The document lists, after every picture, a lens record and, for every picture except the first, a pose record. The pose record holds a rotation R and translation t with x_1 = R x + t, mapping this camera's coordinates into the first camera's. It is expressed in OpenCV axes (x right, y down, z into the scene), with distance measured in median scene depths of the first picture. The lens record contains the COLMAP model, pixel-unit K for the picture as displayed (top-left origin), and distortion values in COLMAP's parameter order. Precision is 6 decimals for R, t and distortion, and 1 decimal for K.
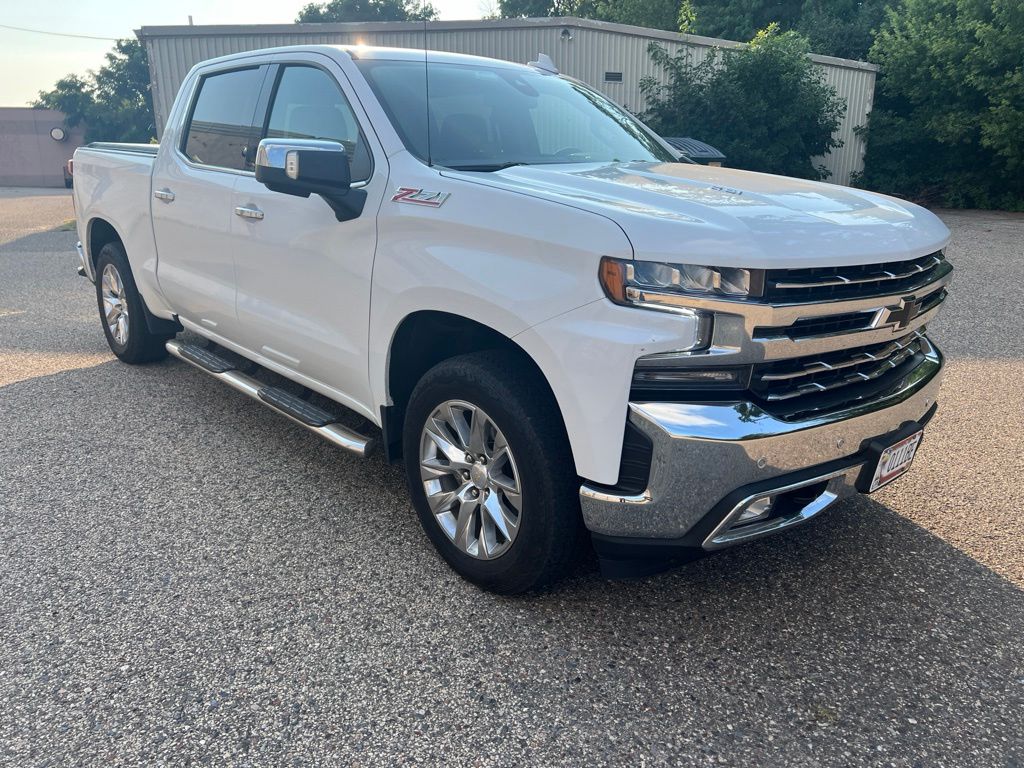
lens RADIAL K [[772.1, 0, 514.6], [0, 772.1, 388.0], [0, 0, 1]] dist [0.055032, -0.058998]
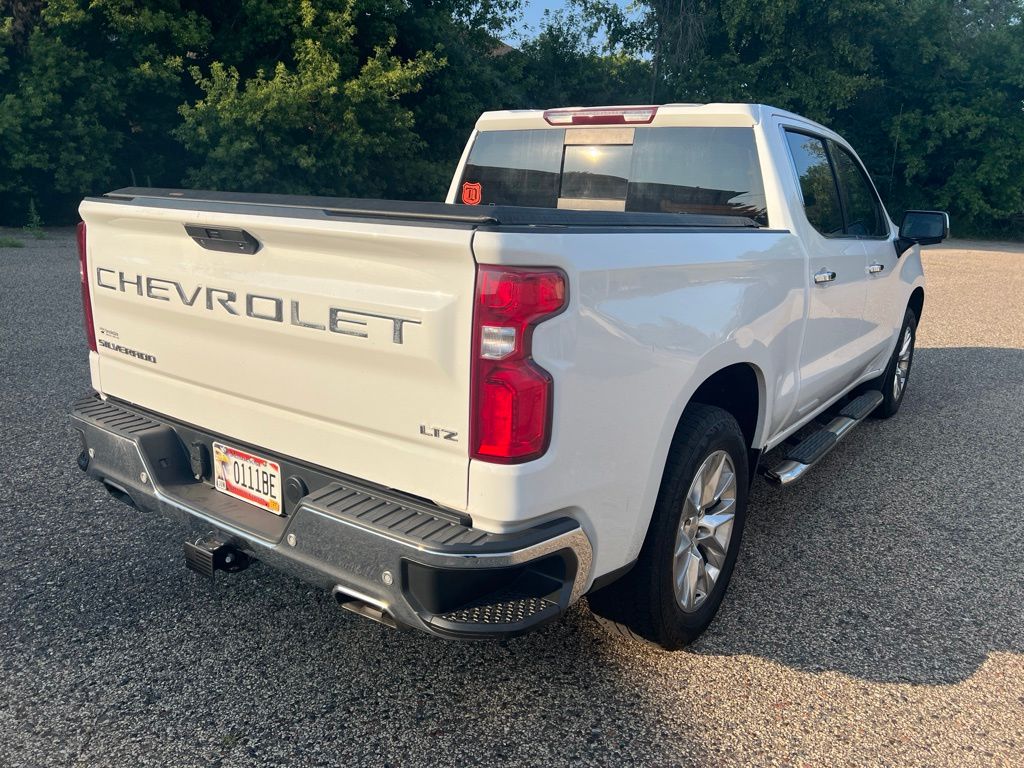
lens RADIAL K [[772.1, 0, 508.6], [0, 772.1, 377.6], [0, 0, 1]] dist [0.055032, -0.058998]
pose [[-0.212354, -0.253334, 0.943784, -1.744493], [0.238107, 0.923287, 0.301407, -0.704958], [-0.947740, 0.288726, -0.135743, 2.176221]]
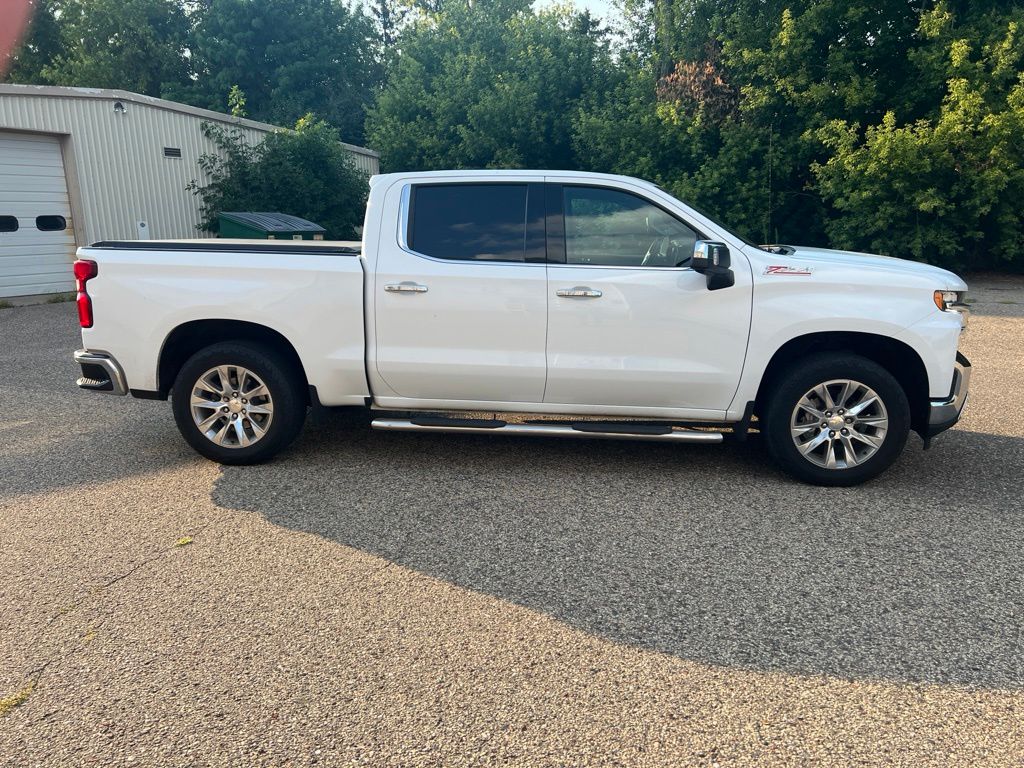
lens RADIAL K [[772.1, 0, 505.3], [0, 772.1, 381.0], [0, 0, 1]] dist [0.055032, -0.058998]
pose [[0.746984, -0.149459, 0.647825, -1.644229], [0.205570, 0.978577, -0.011269, -0.107464], [-0.632263, 0.141592, 0.761706, 0.103977]]
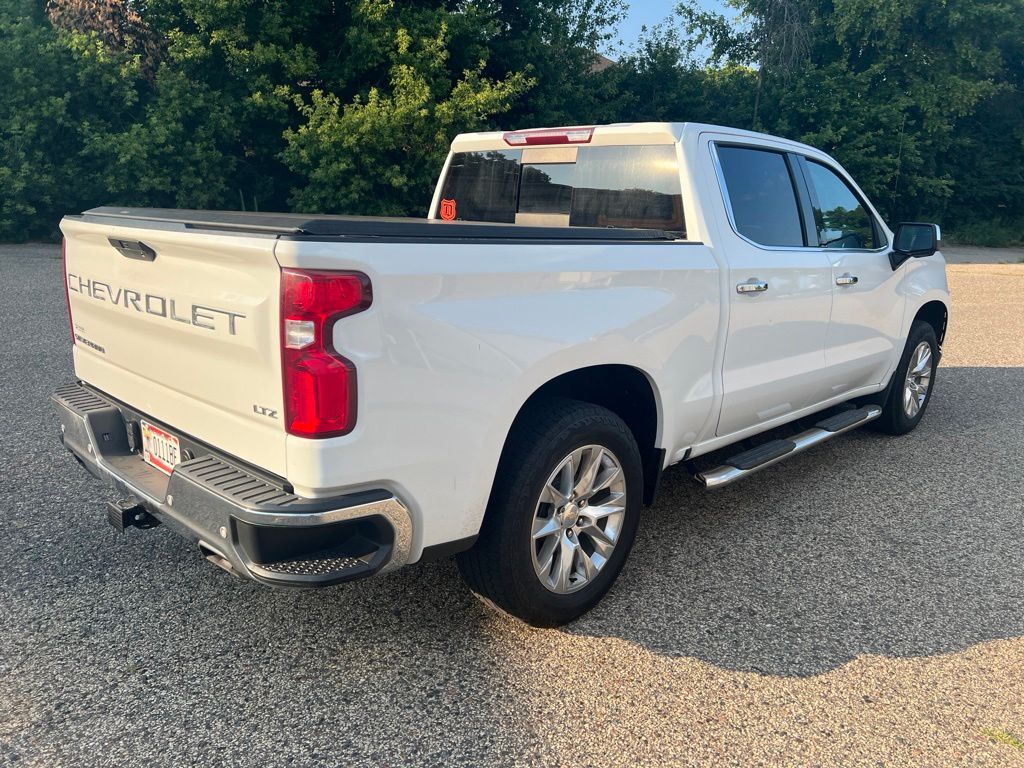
lens RADIAL K [[772.1, 0, 506.8], [0, 772.1, 380.6], [0, 0, 1]] dist [0.055032, -0.058998]
pose [[-0.063769, -0.241826, 0.968222, -1.882482], [0.255908, 0.933794, 0.250081, -0.641228], [-0.964596, 0.263723, 0.002338, 1.921341]]
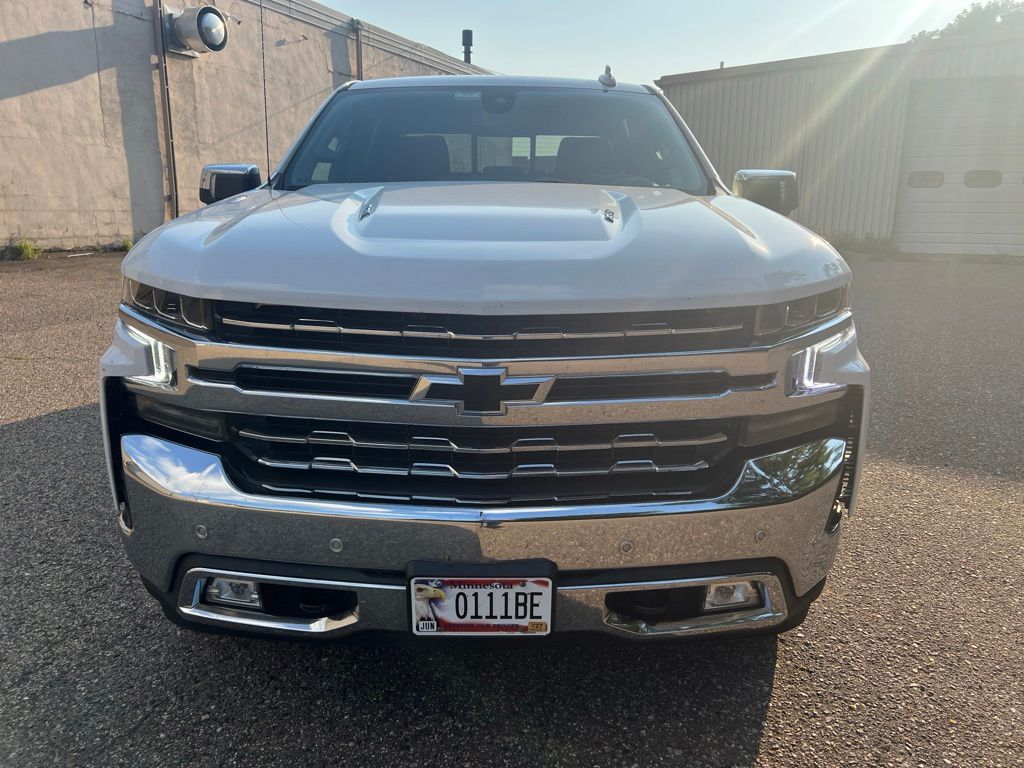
lens RADIAL K [[772.1, 0, 515.1], [0, 772.1, 376.3], [0, 0, 1]] dist [0.055032, -0.058998]
pose [[0.744648, 0.150485, -0.650272, 0.829748], [-0.188518, 0.982004, 0.011375, -0.105573], [0.640282, 0.114118, 0.759616, 0.434957]]
